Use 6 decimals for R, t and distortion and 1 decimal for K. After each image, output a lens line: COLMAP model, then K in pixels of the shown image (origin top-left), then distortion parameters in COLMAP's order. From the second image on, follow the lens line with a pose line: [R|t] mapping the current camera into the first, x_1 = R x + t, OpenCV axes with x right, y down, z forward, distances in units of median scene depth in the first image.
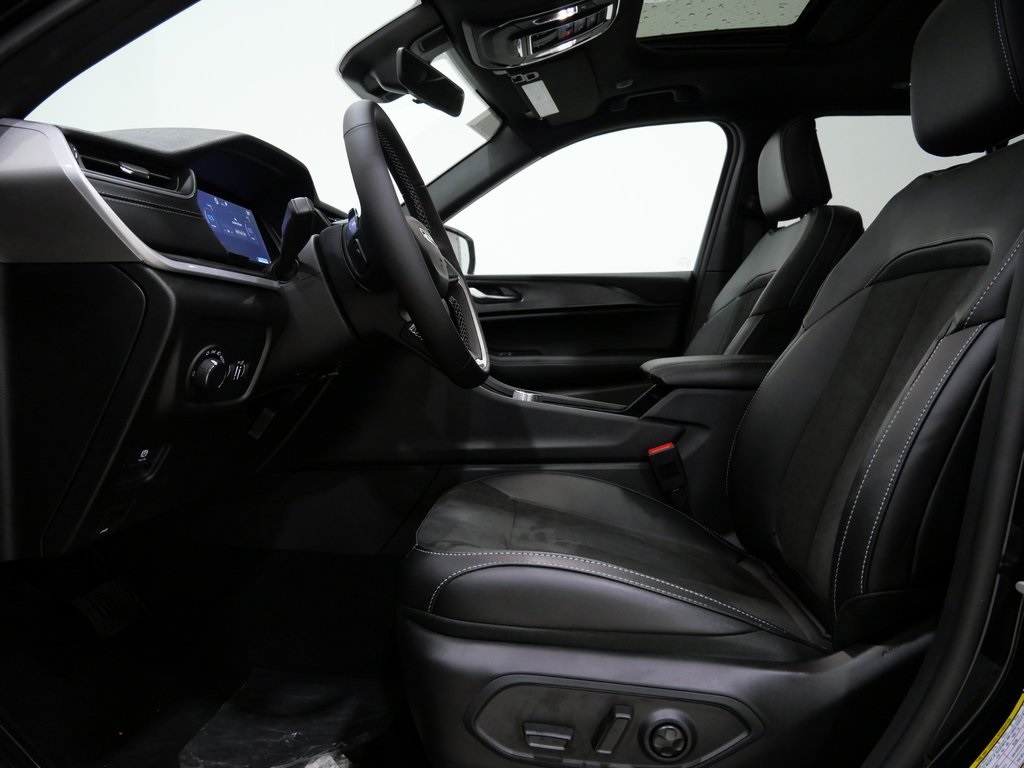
lens RADIAL K [[750.5, 0, 511.9], [0, 750.5, 380.5], [0, 0, 1]] dist [-0.044179, 0.010106]
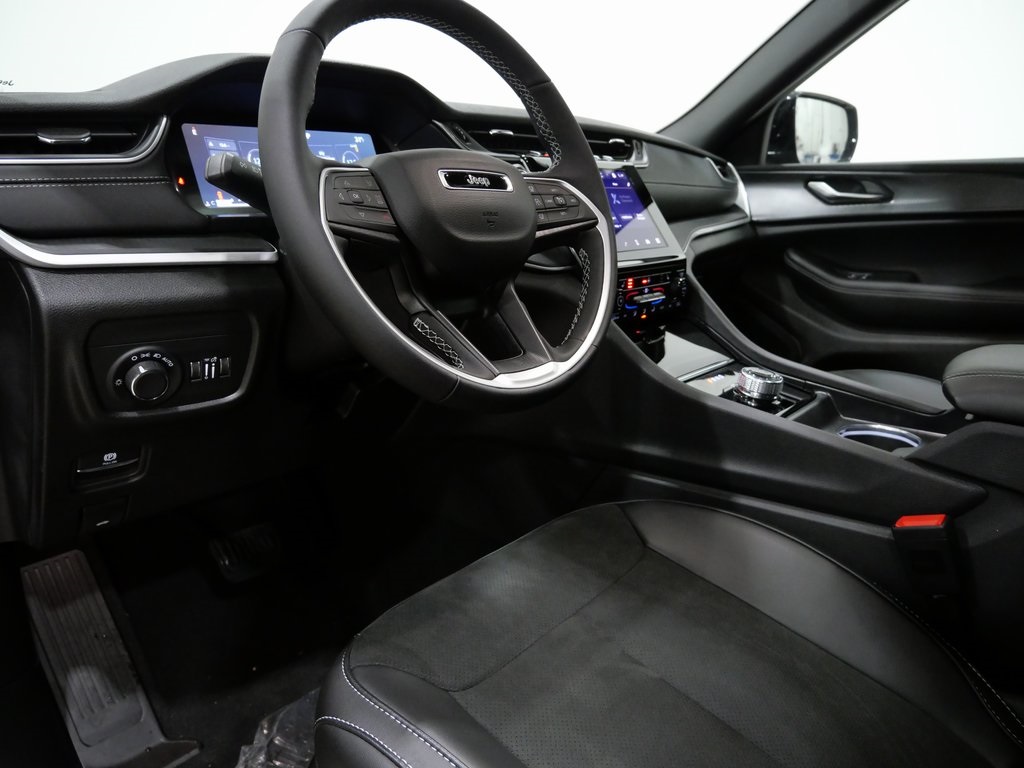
lens RADIAL K [[750.5, 0, 507.5], [0, 750.5, 386.8], [0, 0, 1]] dist [-0.044179, 0.010106]
pose [[0.793307, 0.148094, -0.590535, 0.260634], [-0.027079, 0.977587, 0.208782, -0.117459], [0.608219, -0.149637, 0.779537, 0.368902]]
